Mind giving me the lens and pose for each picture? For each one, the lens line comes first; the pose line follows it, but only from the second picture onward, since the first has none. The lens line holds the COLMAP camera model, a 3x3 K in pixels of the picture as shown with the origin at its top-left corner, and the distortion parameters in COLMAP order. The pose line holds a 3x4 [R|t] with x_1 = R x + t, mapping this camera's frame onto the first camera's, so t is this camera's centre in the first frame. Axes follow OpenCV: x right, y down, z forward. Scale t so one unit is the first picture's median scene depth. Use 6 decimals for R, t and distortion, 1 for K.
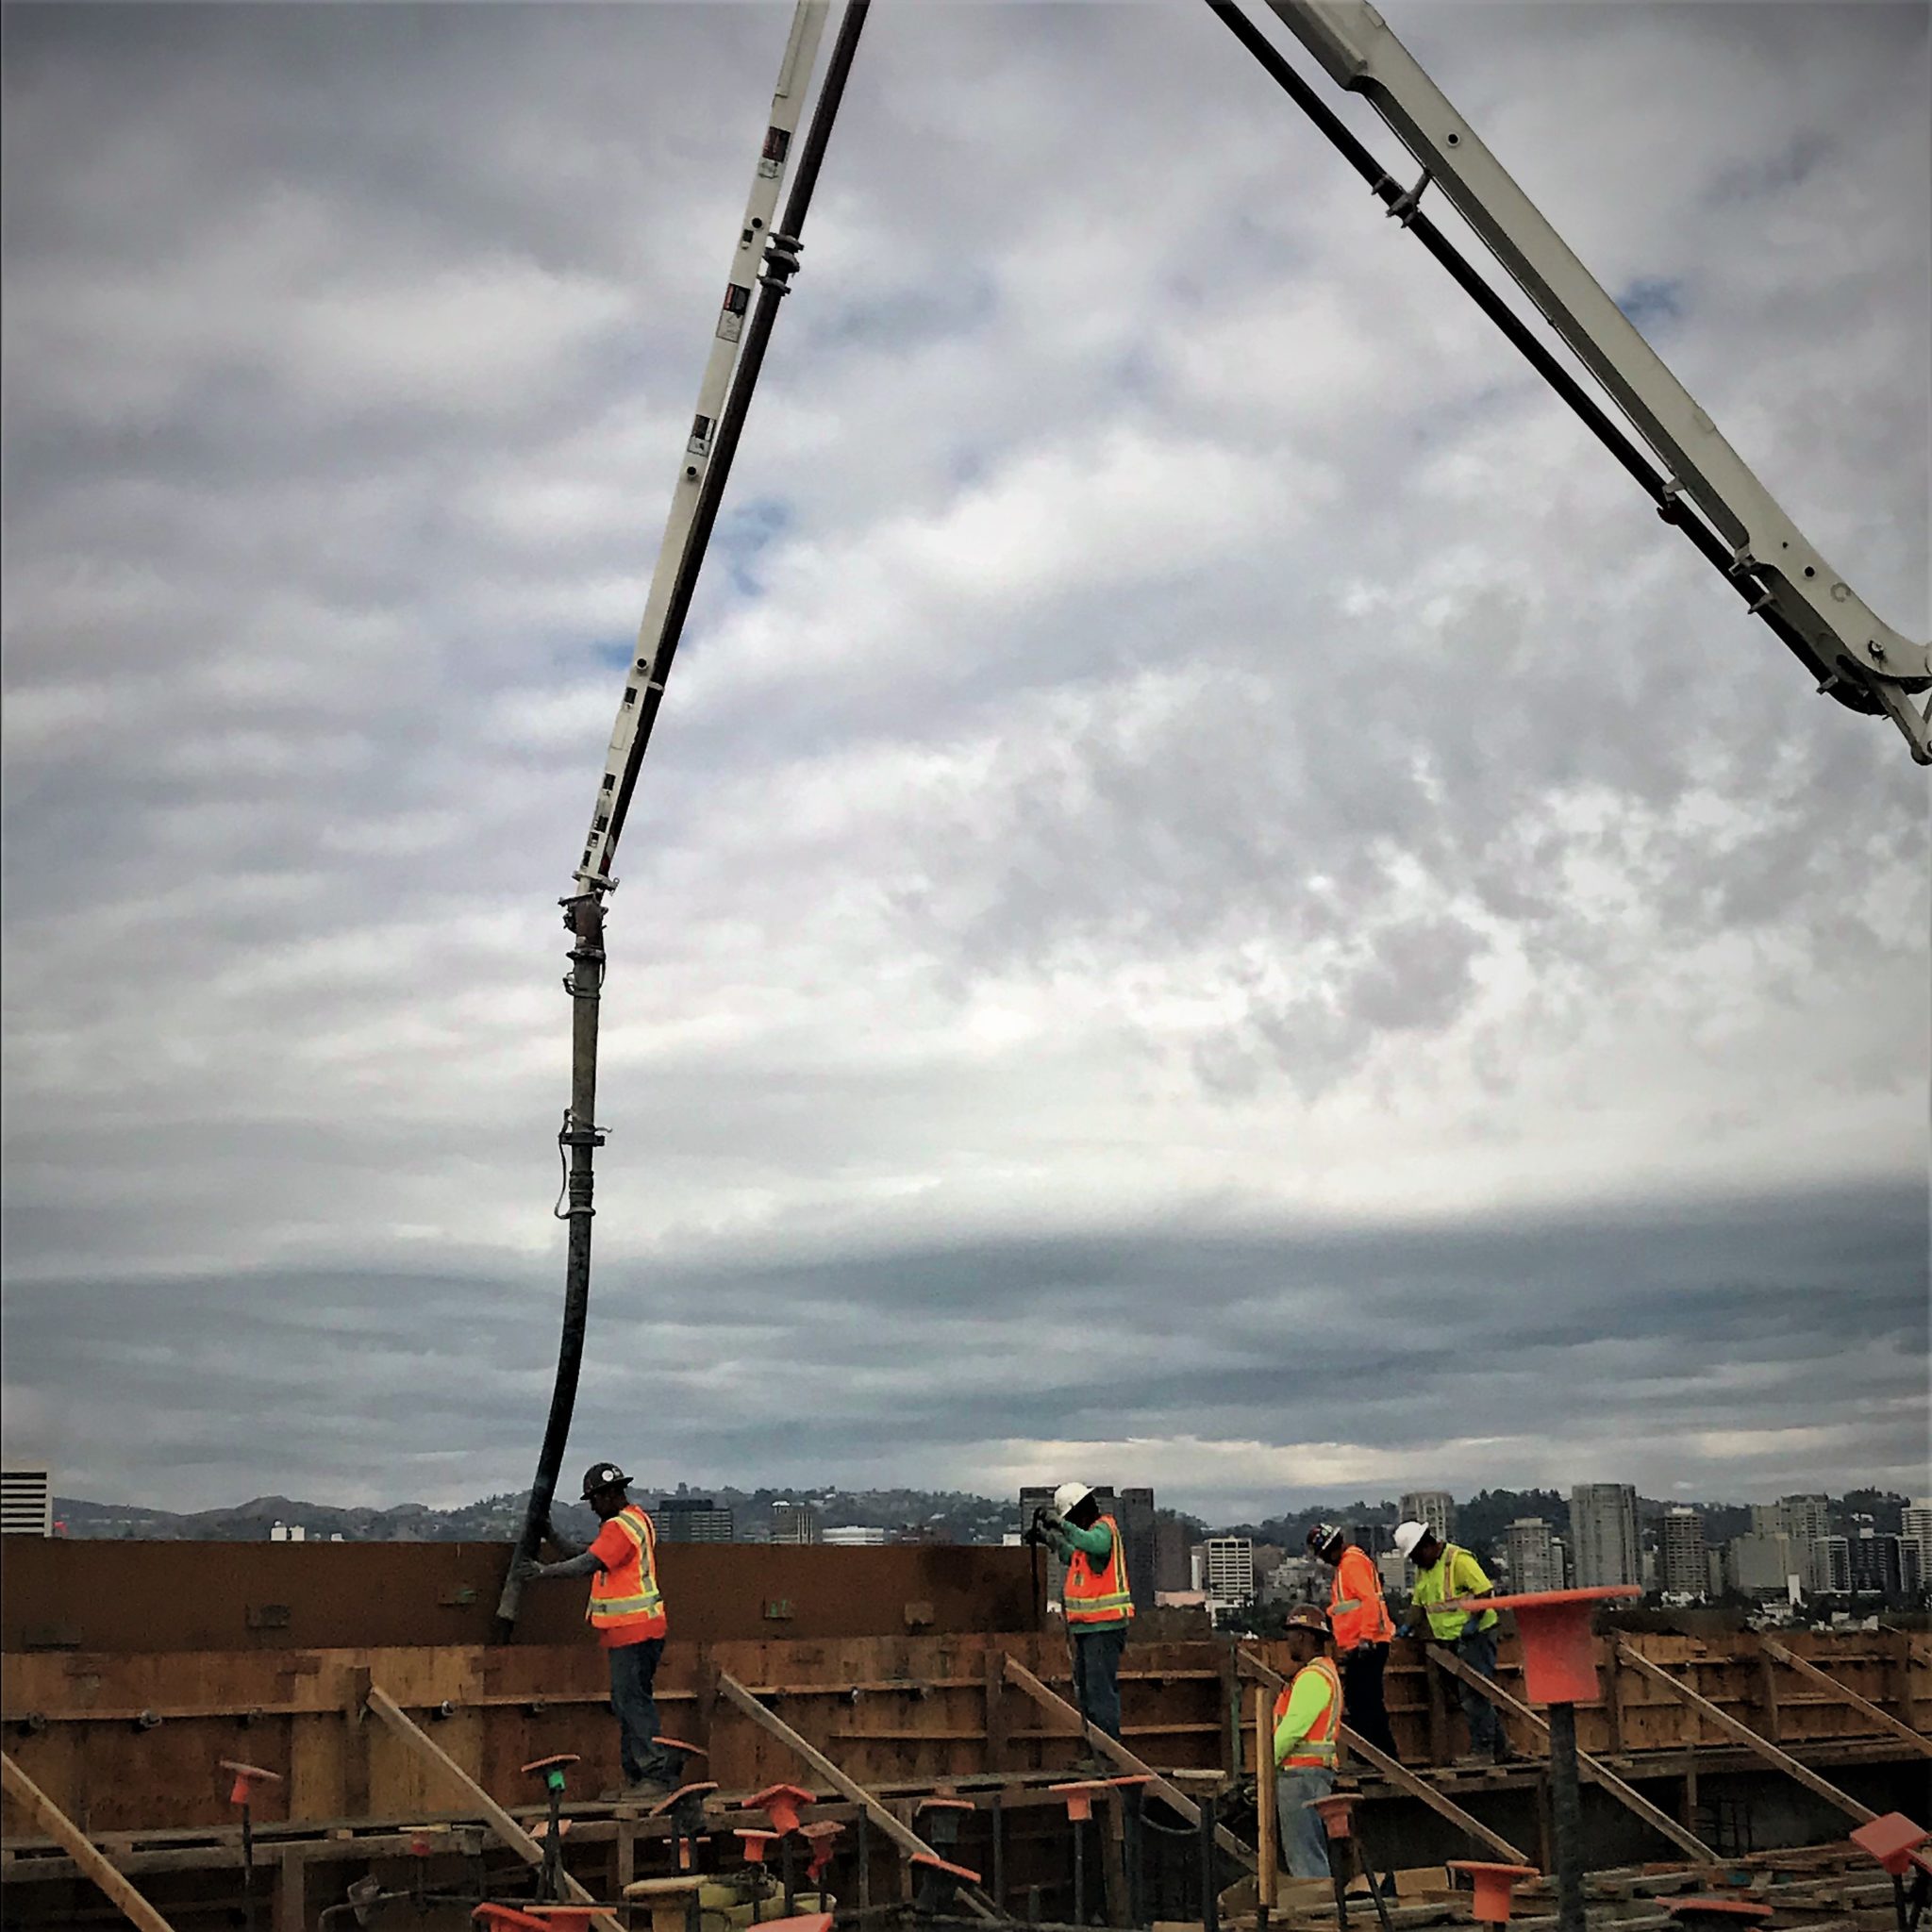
lens RADIAL K [[5011.5, 0, 966.0], [0, 5011.5, 966.0], [0, 0, 1]] dist [1.306711, -17.584989]
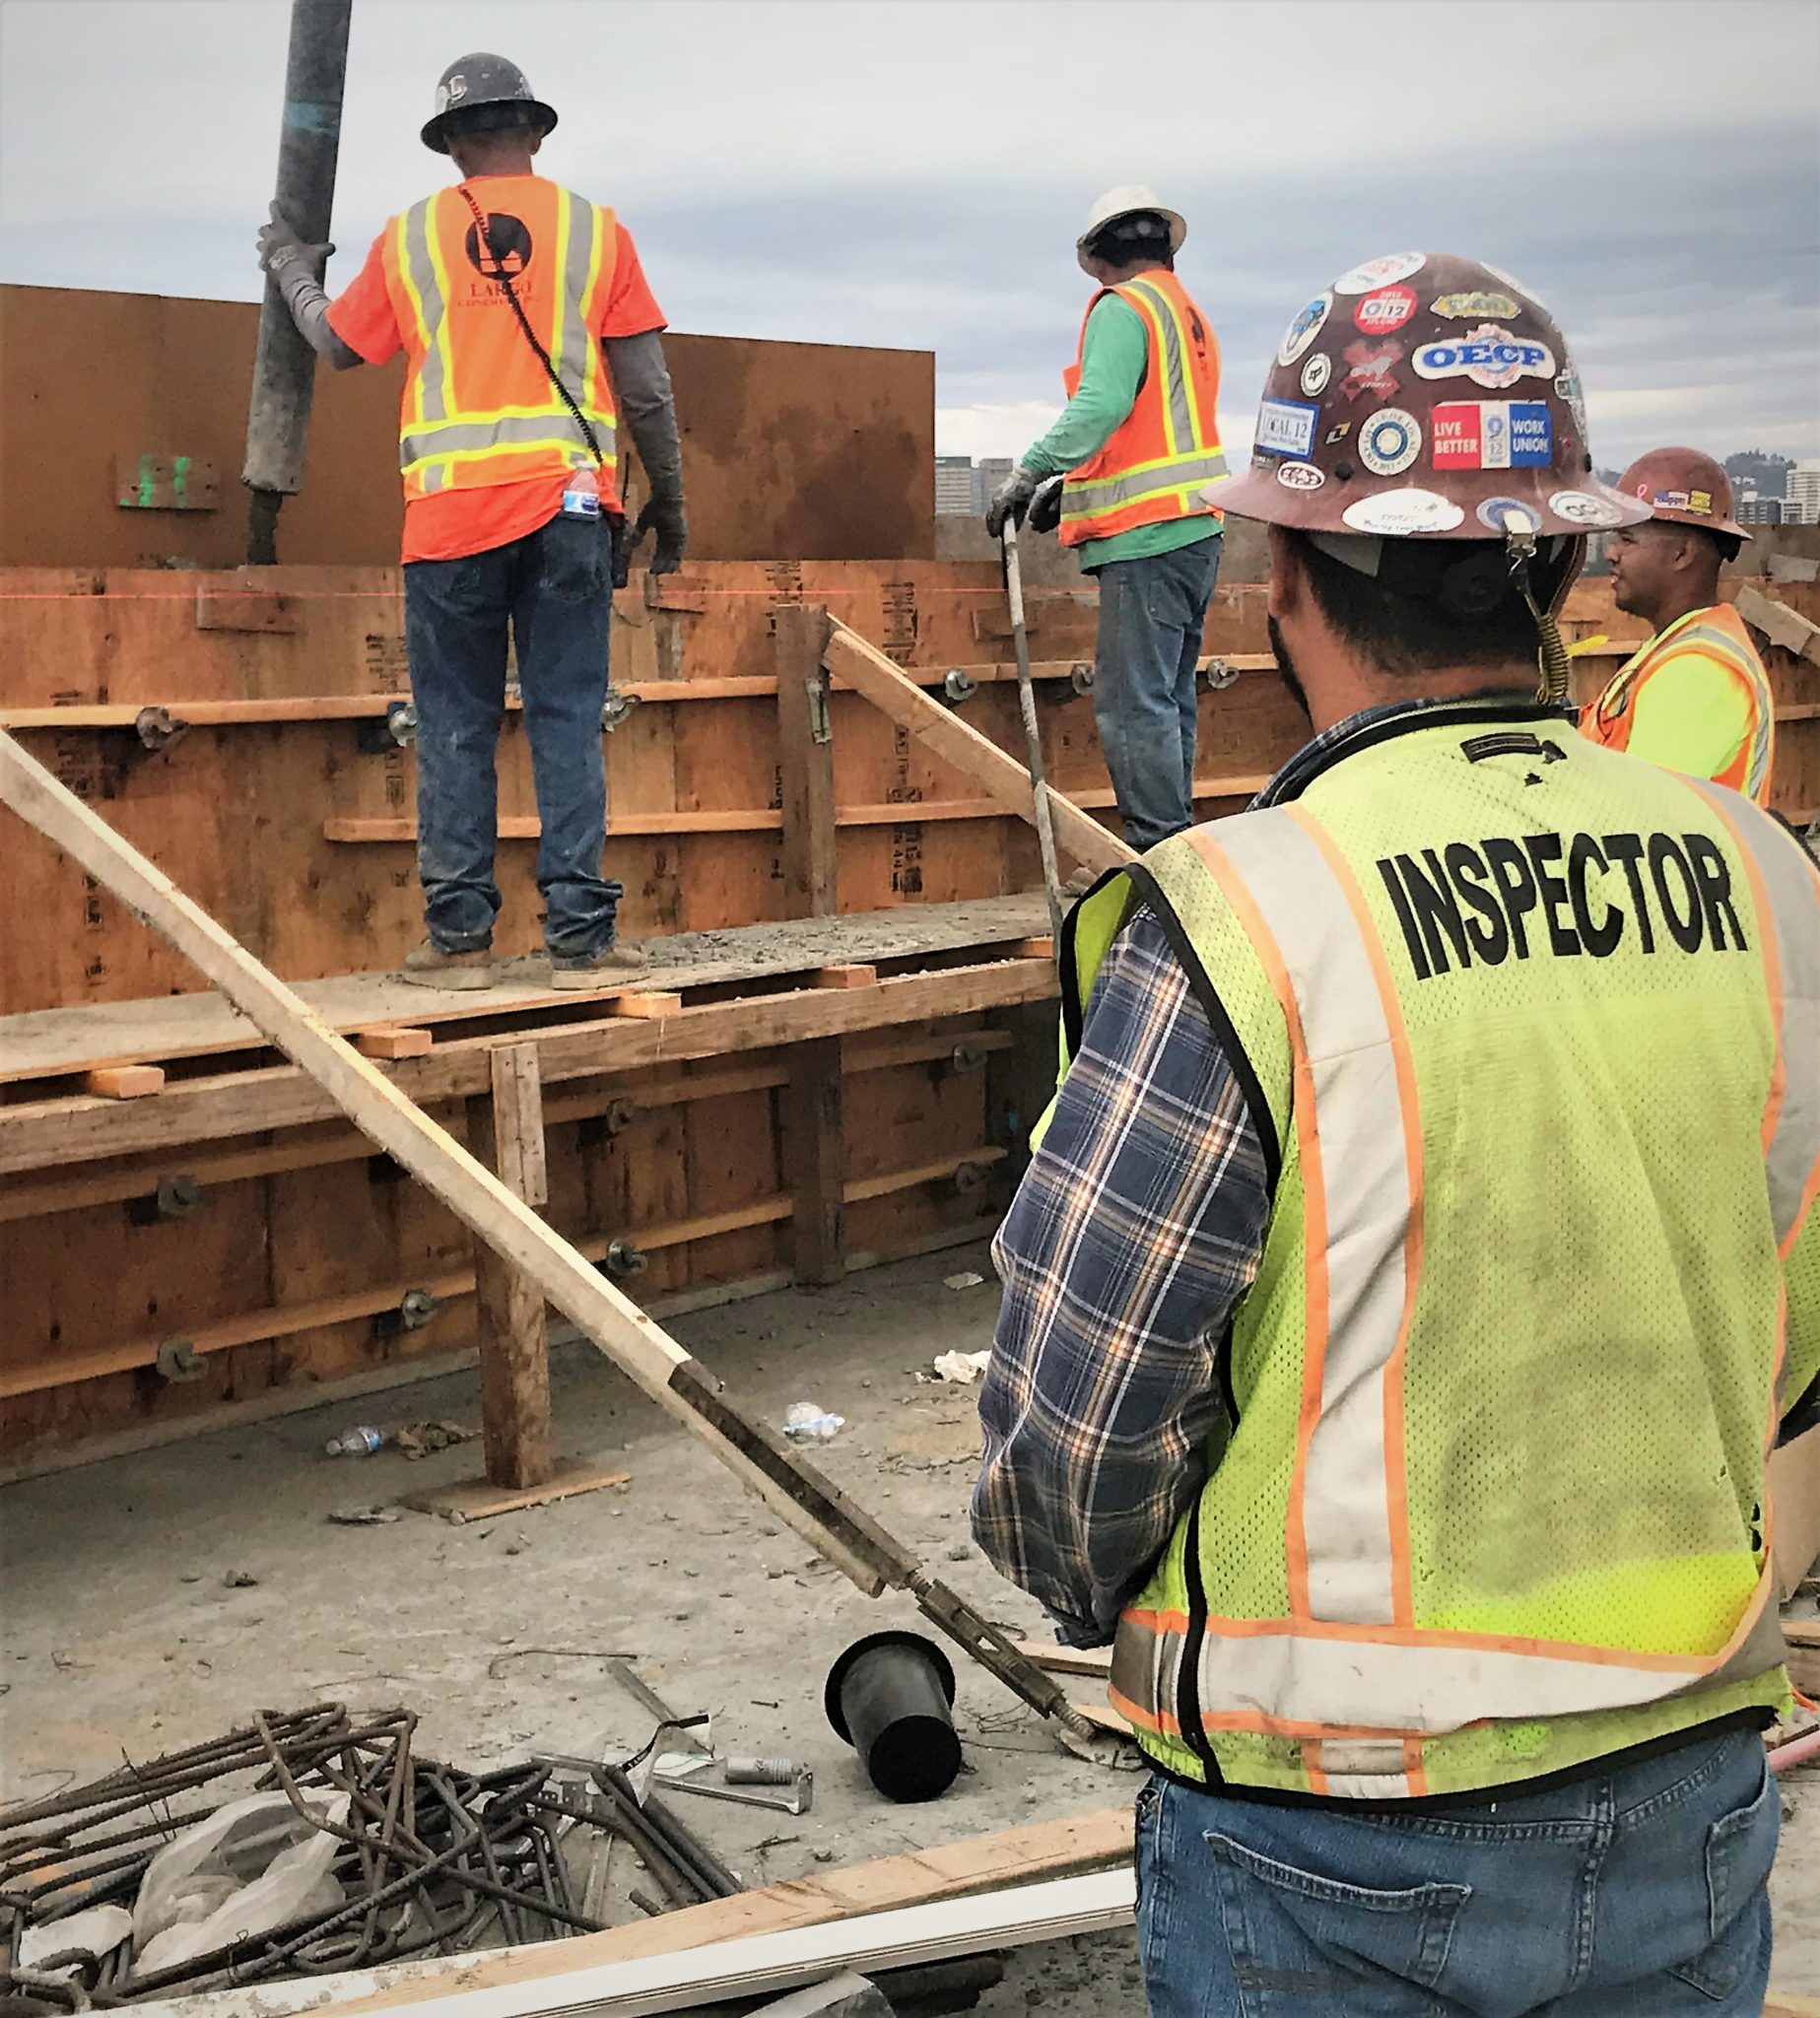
lens RADIAL K [[4643.6, 0, 910.0], [0, 4643.6, 1009.0], [0, 0, 1]] dist [0.239294, 0.063920]
pose [[0.999823, -0.003453, 0.018502, 0.007230], [-0.000571, 0.977008, 0.213203, 0.089546], [-0.018812, -0.213175, 0.976833, 0.654292]]
